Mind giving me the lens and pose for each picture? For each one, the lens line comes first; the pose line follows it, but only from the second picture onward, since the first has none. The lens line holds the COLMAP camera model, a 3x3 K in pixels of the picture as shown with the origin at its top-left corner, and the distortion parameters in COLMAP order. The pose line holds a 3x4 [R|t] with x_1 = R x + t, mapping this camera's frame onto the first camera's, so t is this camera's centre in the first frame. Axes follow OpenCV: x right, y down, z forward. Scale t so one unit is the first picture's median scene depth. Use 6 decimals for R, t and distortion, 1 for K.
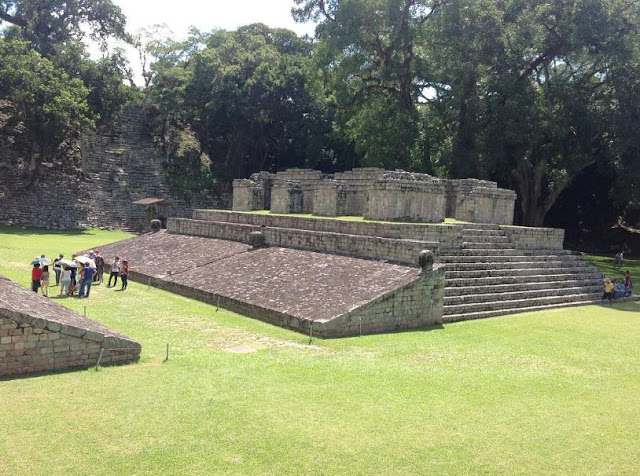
lens RADIAL K [[551.6, 0, 320.0], [0, 551.6, 238.0], [0, 0, 1]] dist [0.030763, -0.003228]
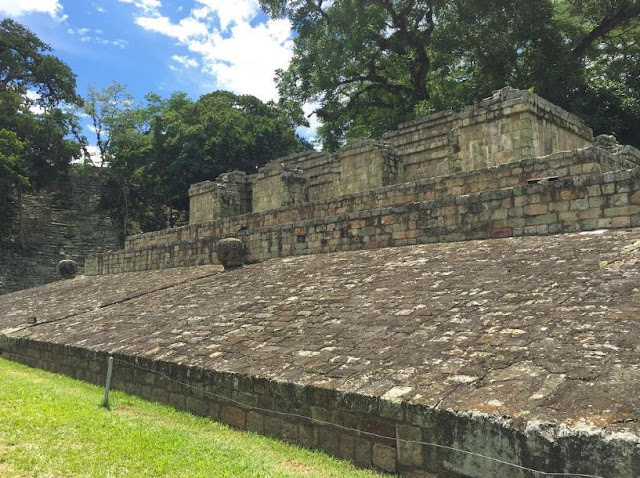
lens RADIAL K [[551.6, 0, 320.0], [0, 551.6, 239.0], [0, 0, 1]] dist [0.030763, -0.003228]
pose [[0.997068, -0.050144, 0.057803, -0.055282], [0.057598, 0.989102, -0.135496, 0.056358], [-0.050379, 0.138428, 0.989090, 0.434416]]
